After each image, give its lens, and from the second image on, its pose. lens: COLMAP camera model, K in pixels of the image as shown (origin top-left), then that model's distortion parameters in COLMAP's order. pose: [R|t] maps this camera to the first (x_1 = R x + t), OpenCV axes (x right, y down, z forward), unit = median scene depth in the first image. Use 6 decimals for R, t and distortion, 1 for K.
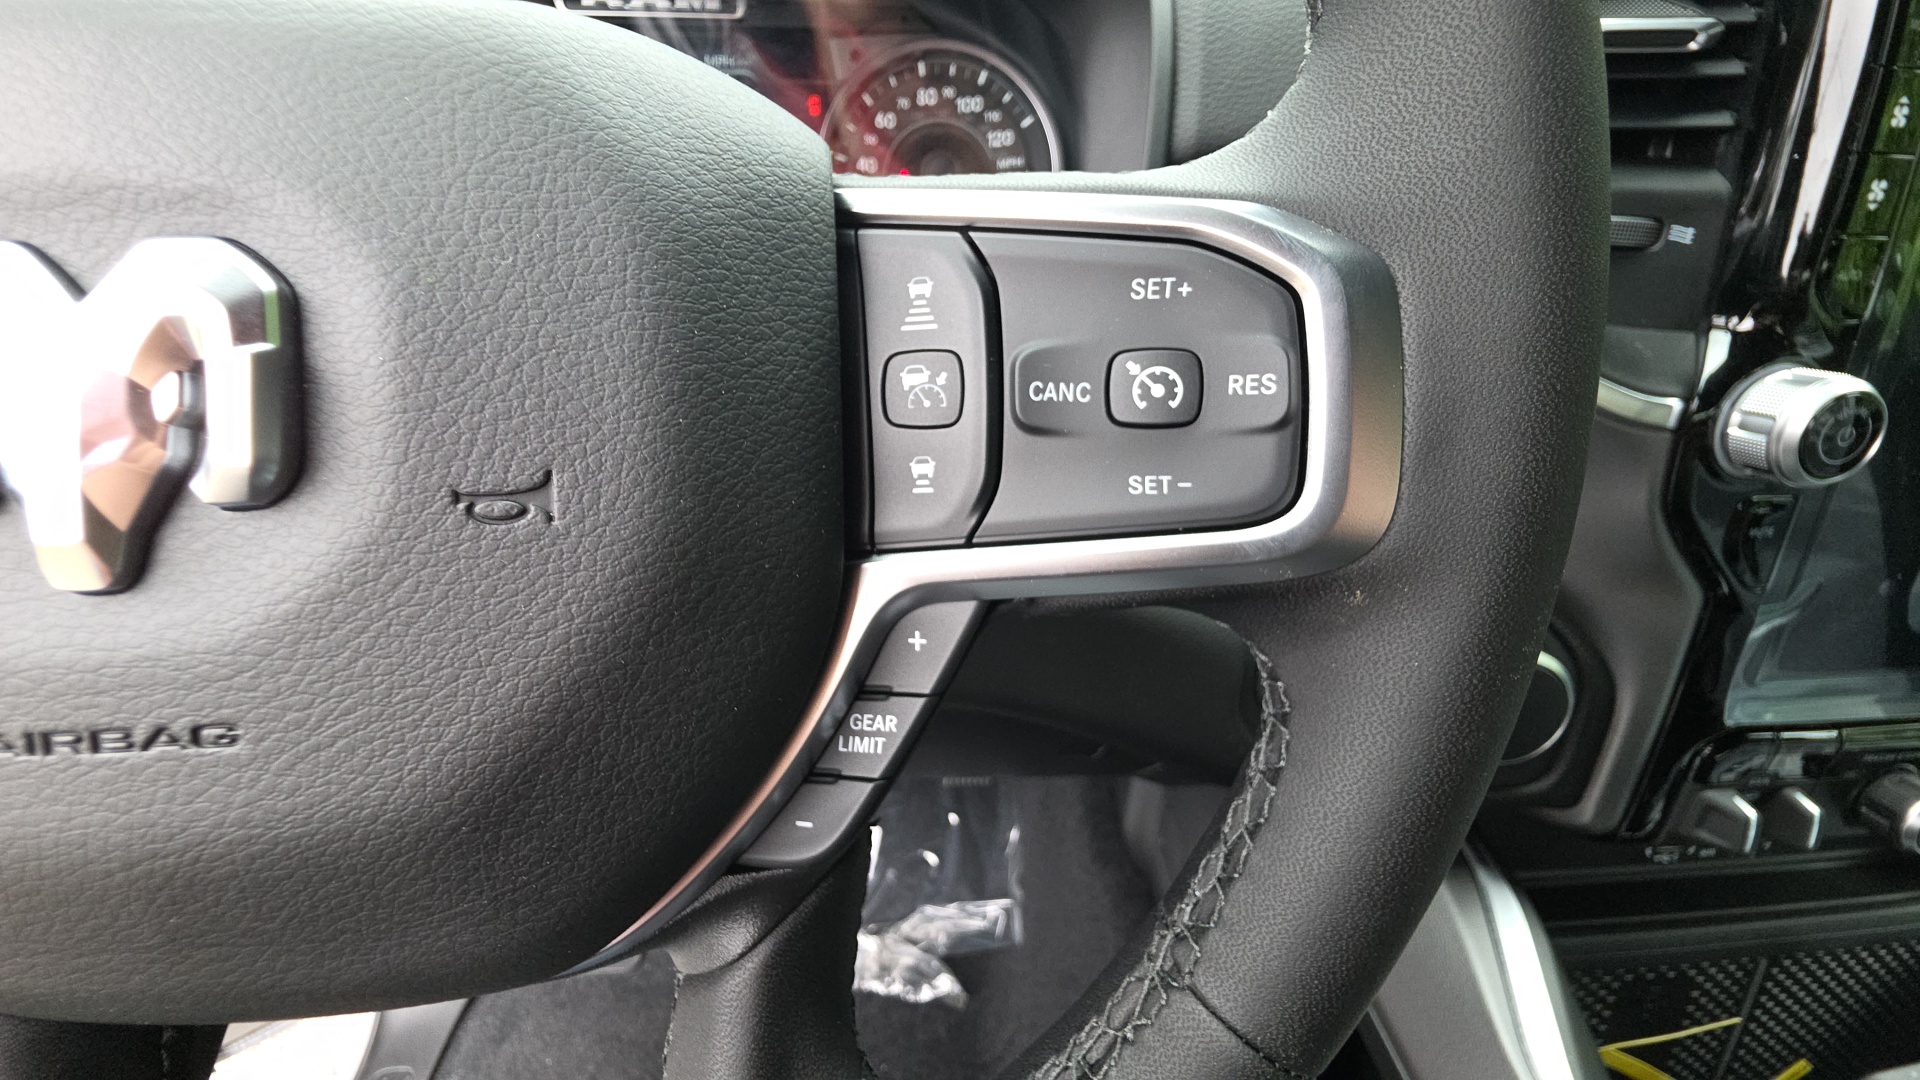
lens RADIAL K [[760.5, 0, 956.2], [0, 760.5, 539.7], [0, 0, 1]] dist [0.013248, -0.007646]
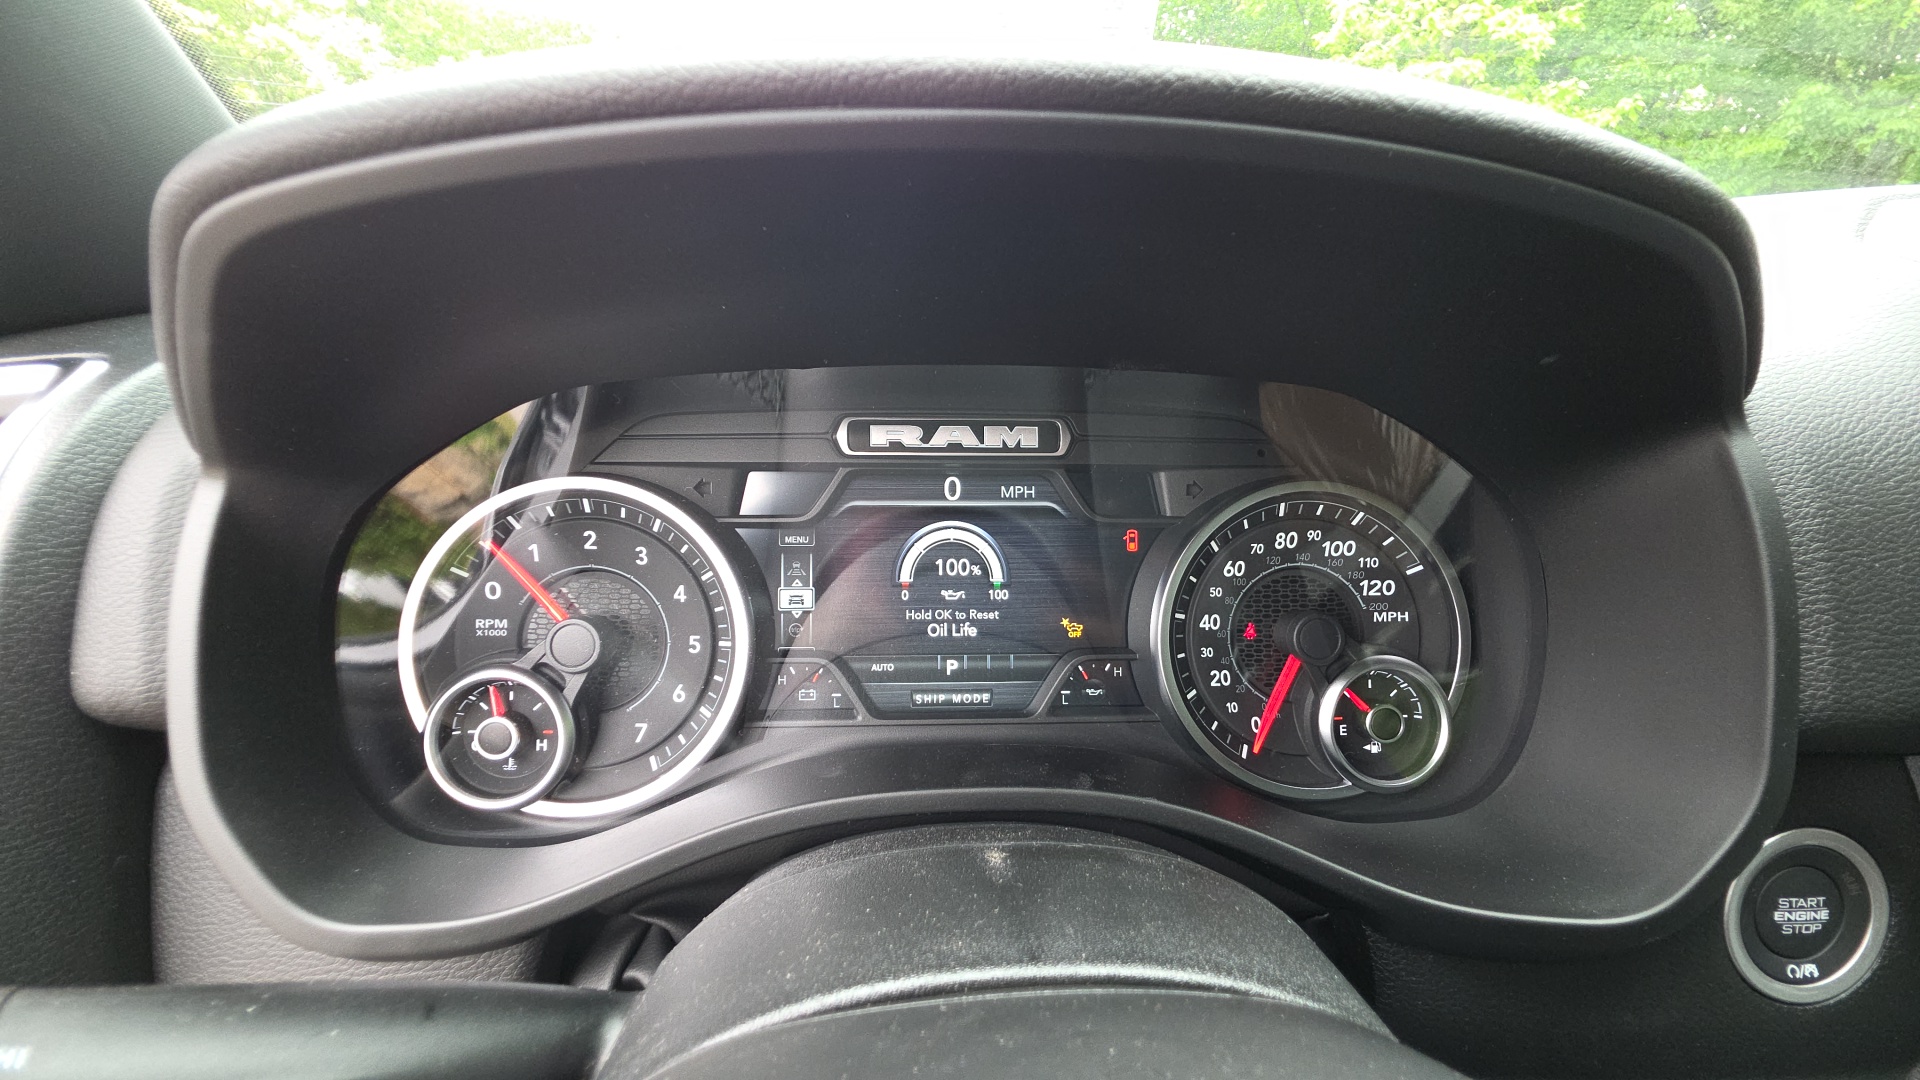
lens RADIAL K [[760.5, 0, 950.1], [0, 760.5, 538.1], [0, 0, 1]] dist [0.013248, -0.007646]
pose [[0.999863, 0.007783, -0.014597, -0.427543], [-0.010515, 0.980221, -0.197629, -0.485435], [0.012770, 0.197755, 0.980168, 0.259216]]
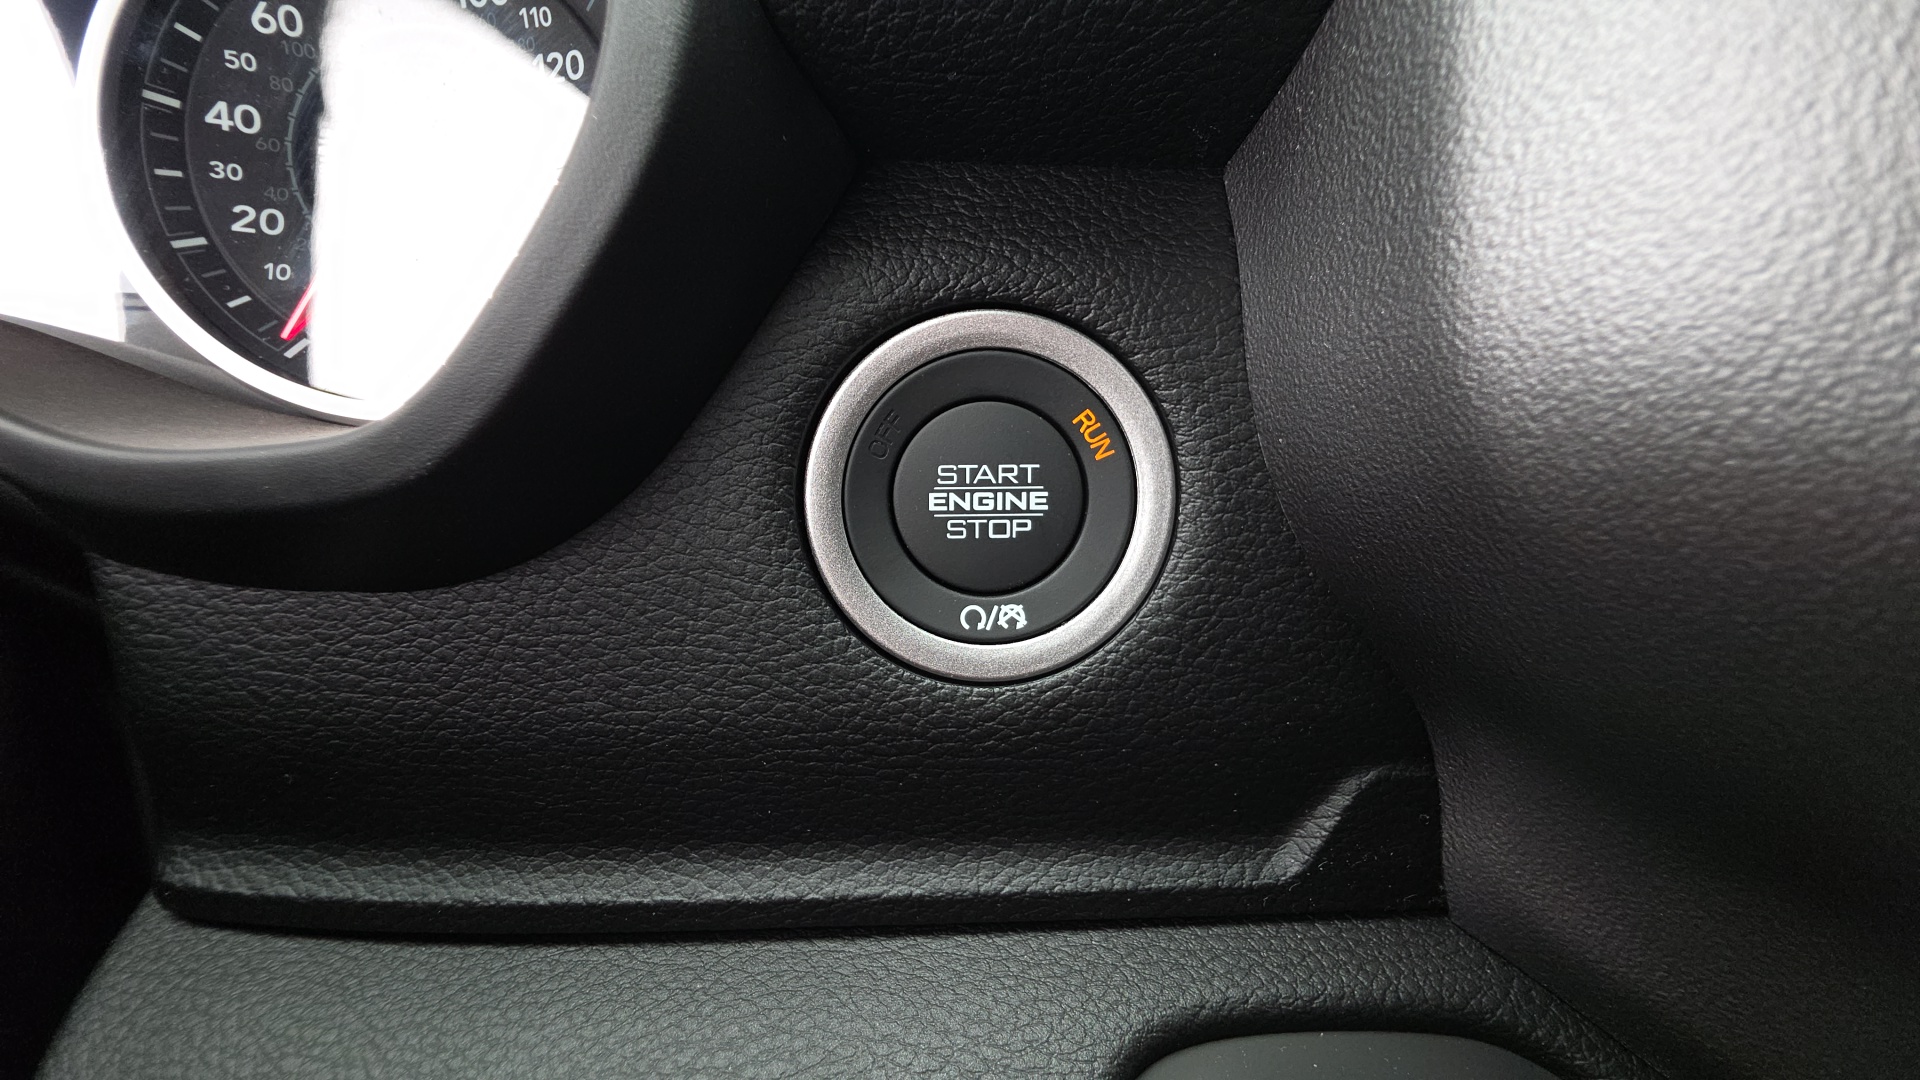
lens RADIAL K [[760.5, 0, 961.3], [0, 760.5, 543.9], [0, 0, 1]] dist [0.013248, -0.007646]
pose [[0.999871, 0.002342, 0.015861, 0.328204], [-0.000307, 0.991892, -0.127086, -0.231765], [-0.016030, 0.127065, 0.991765, 0.693479]]
